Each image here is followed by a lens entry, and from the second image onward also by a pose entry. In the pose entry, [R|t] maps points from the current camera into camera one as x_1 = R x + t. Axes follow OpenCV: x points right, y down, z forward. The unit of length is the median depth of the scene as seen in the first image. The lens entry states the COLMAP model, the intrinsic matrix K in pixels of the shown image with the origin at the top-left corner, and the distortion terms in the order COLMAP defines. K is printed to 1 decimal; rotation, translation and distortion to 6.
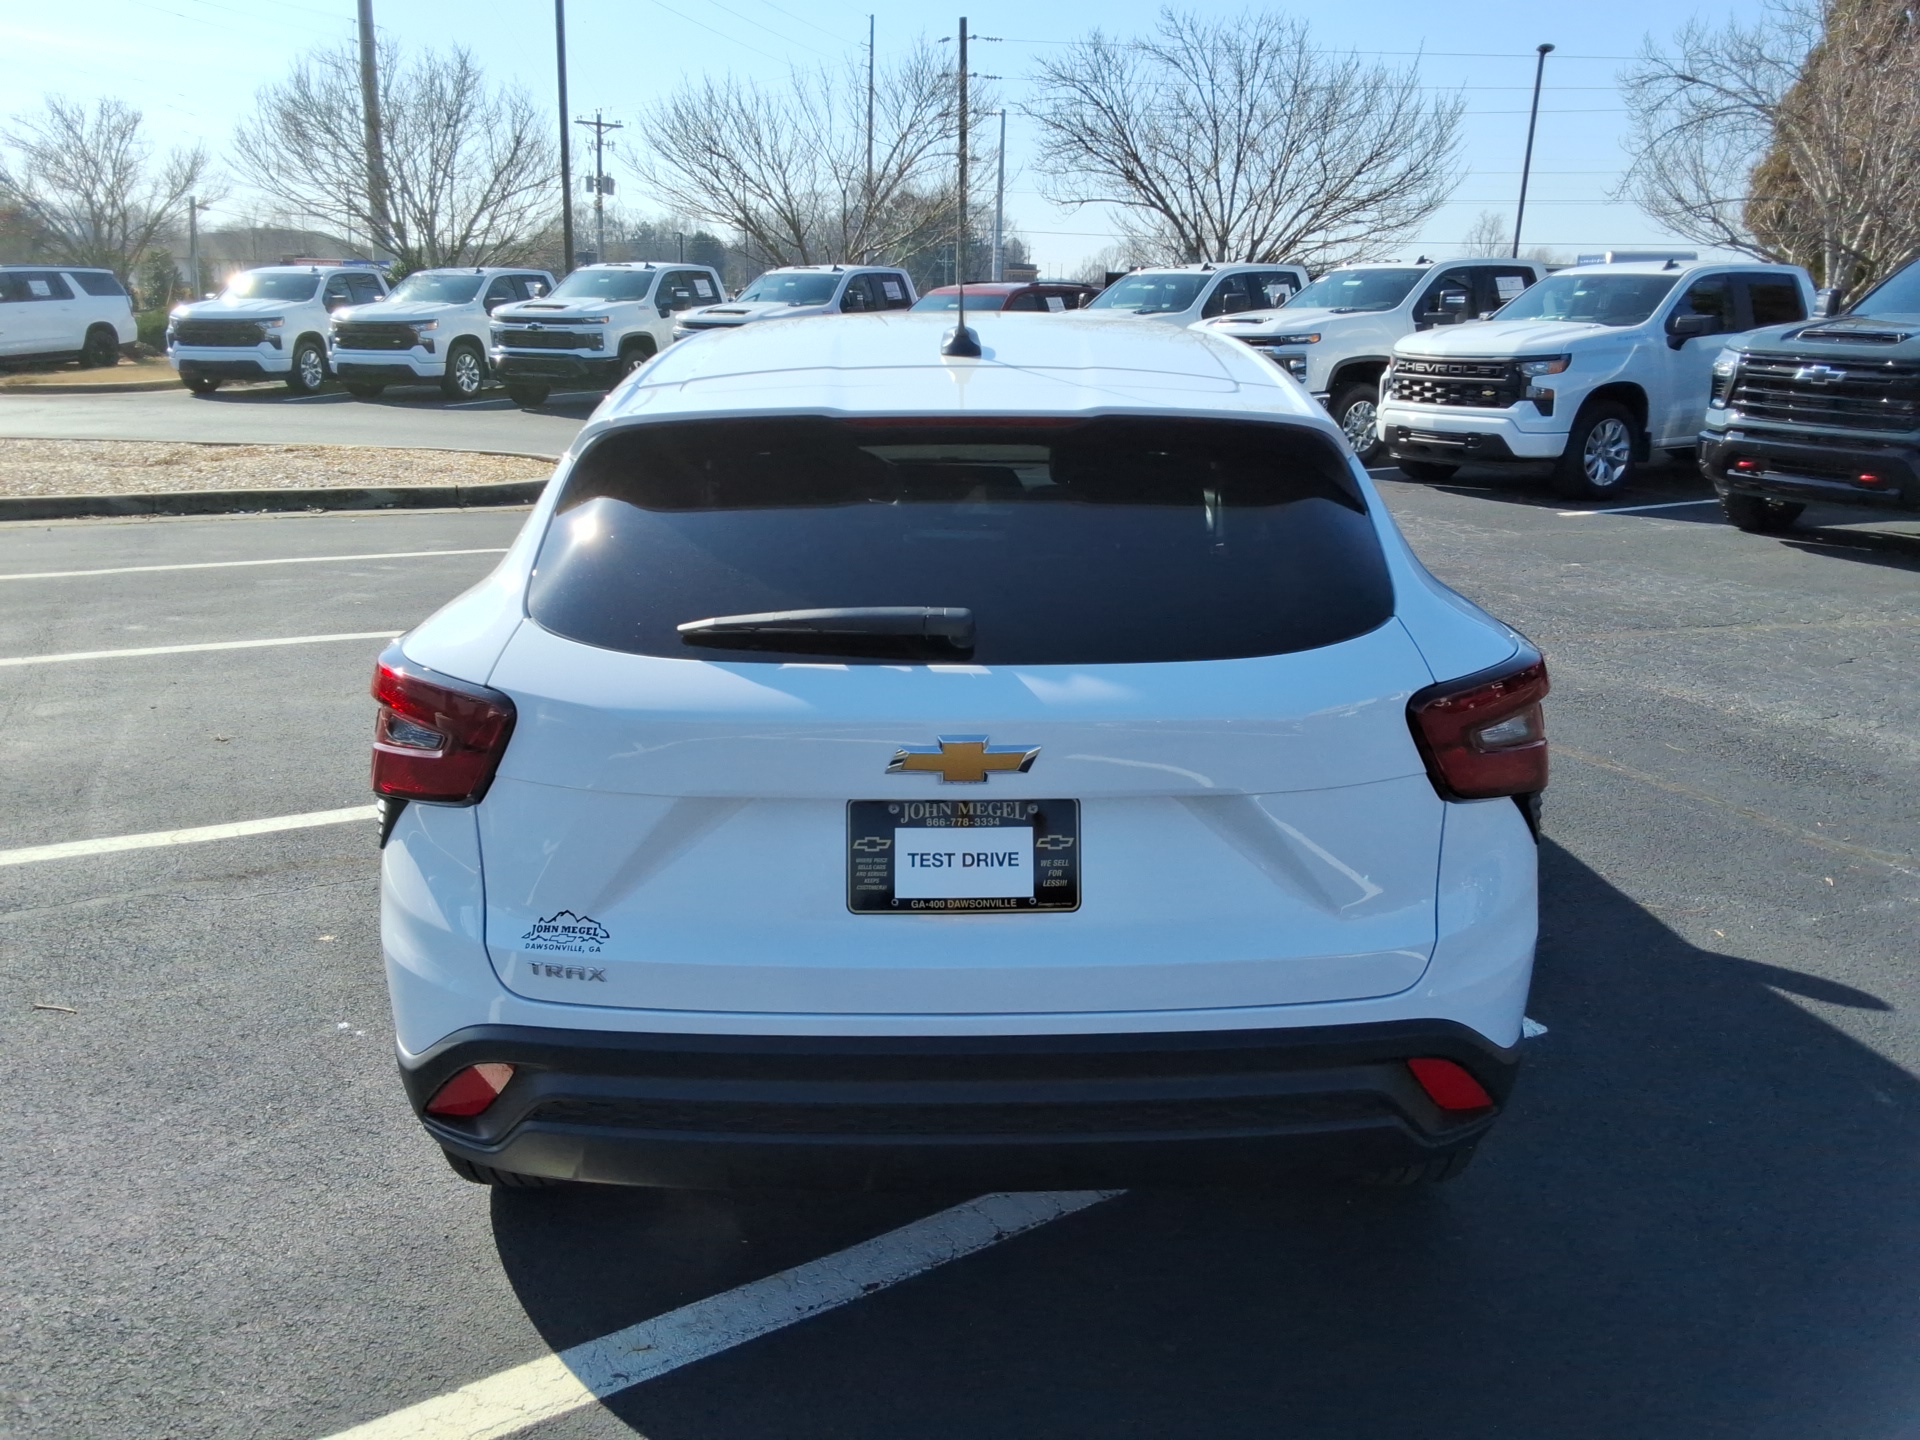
lens RADIAL K [[1546.2, 0, 987.2], [0, 1546.2, 709.5], [0, 0, 1]] dist [0.130394, -0.192608]
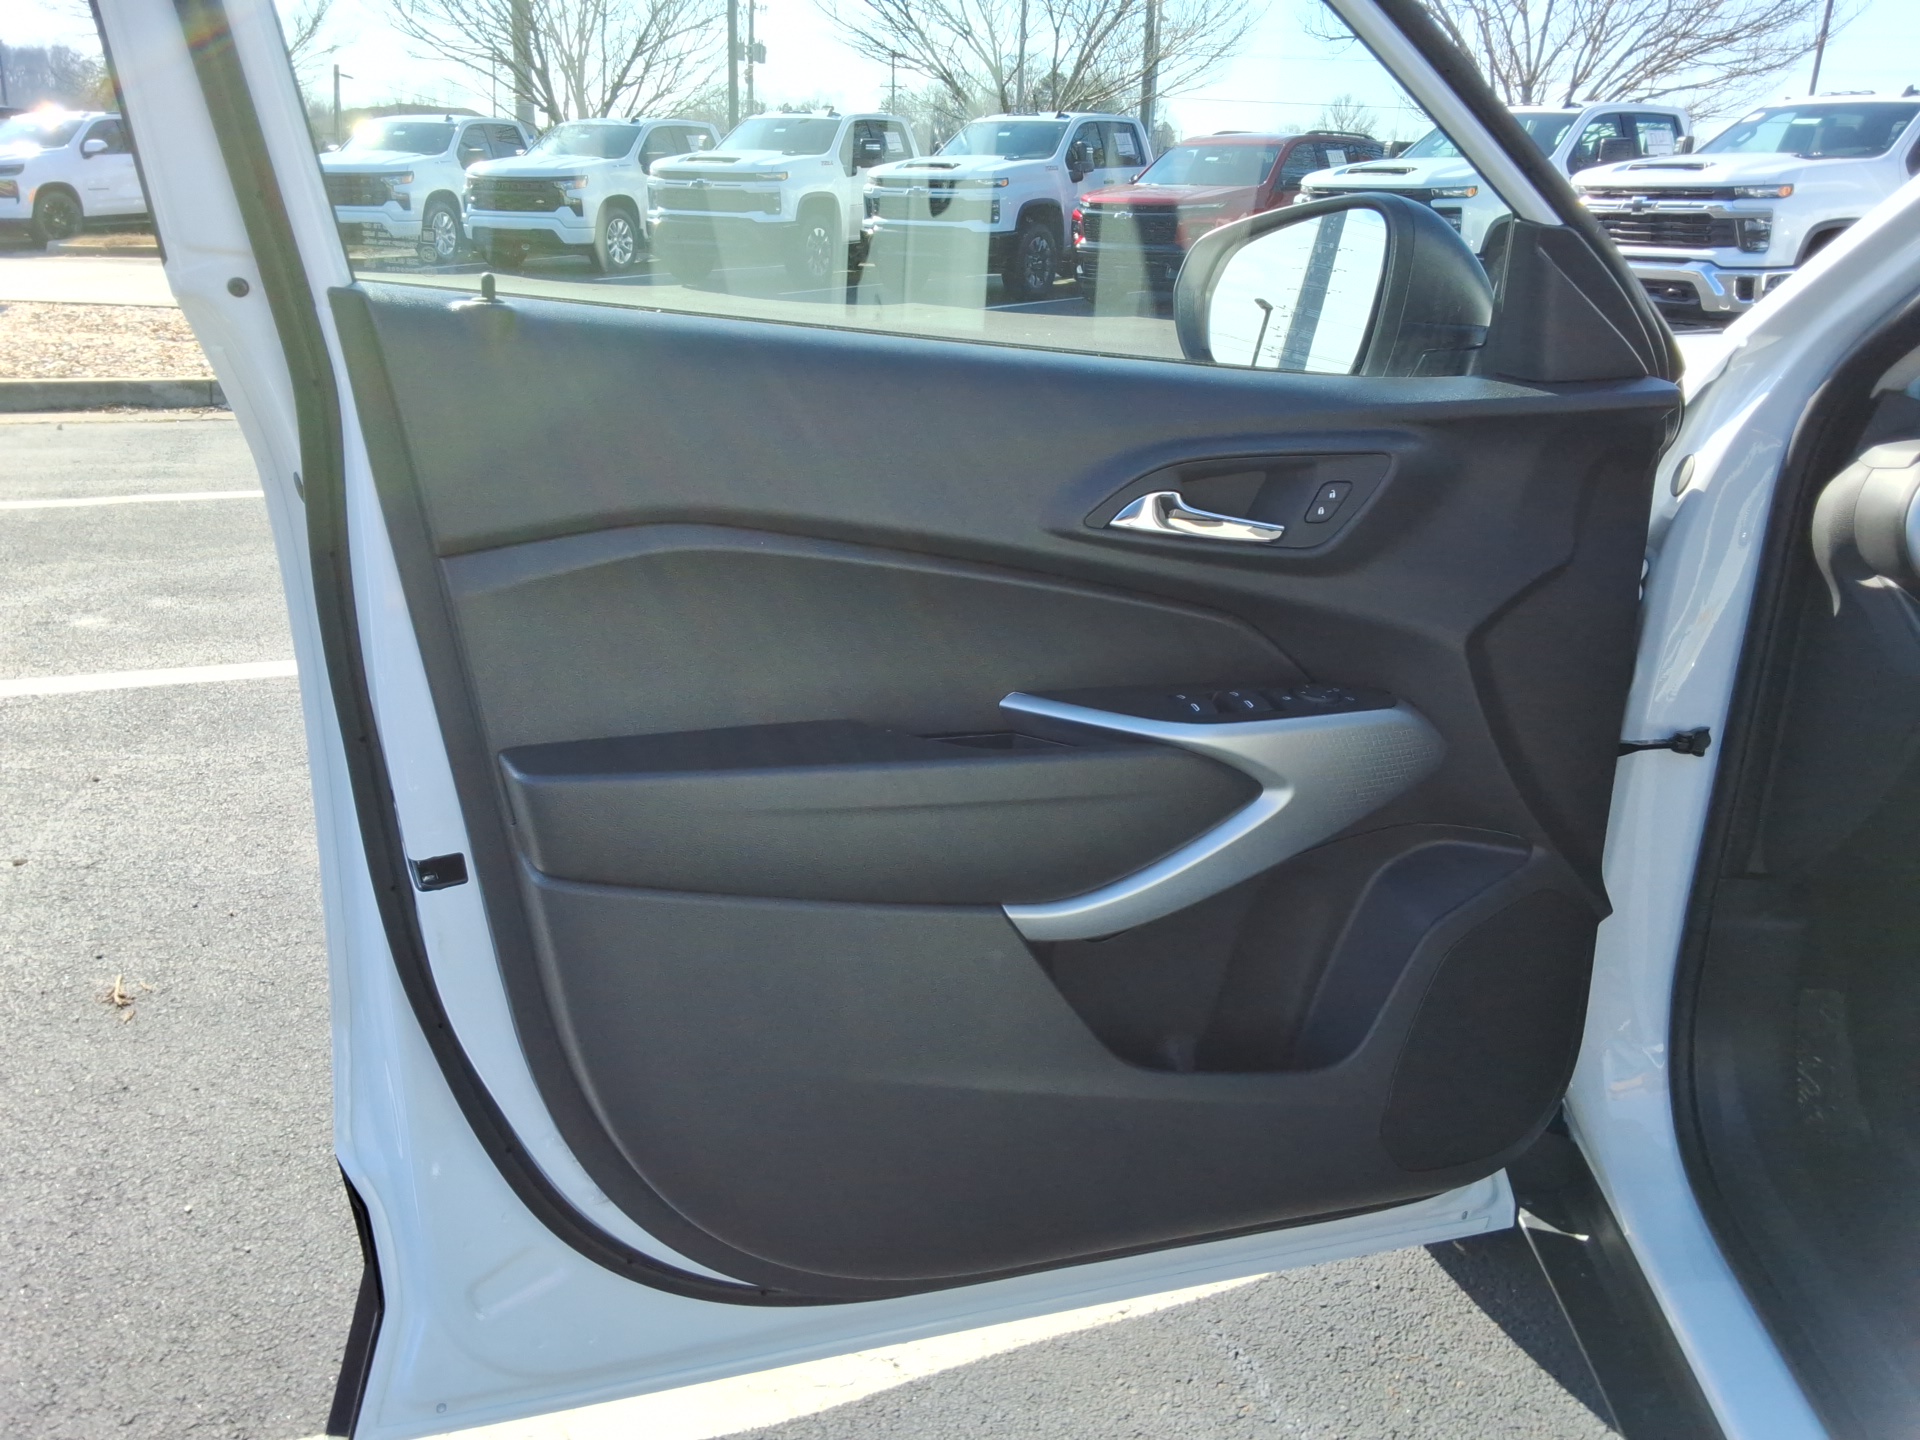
lens RADIAL K [[1546.2, 0, 987.2], [0, 1546.2, 709.5], [0, 0, 1]] dist [0.130394, -0.192608]
pose [[0.996332, 0.038701, -0.076325, -0.056749], [-0.033760, 0.997314, 0.064994, -0.022555], [0.078636, -0.062179, 0.994962, 0.150709]]
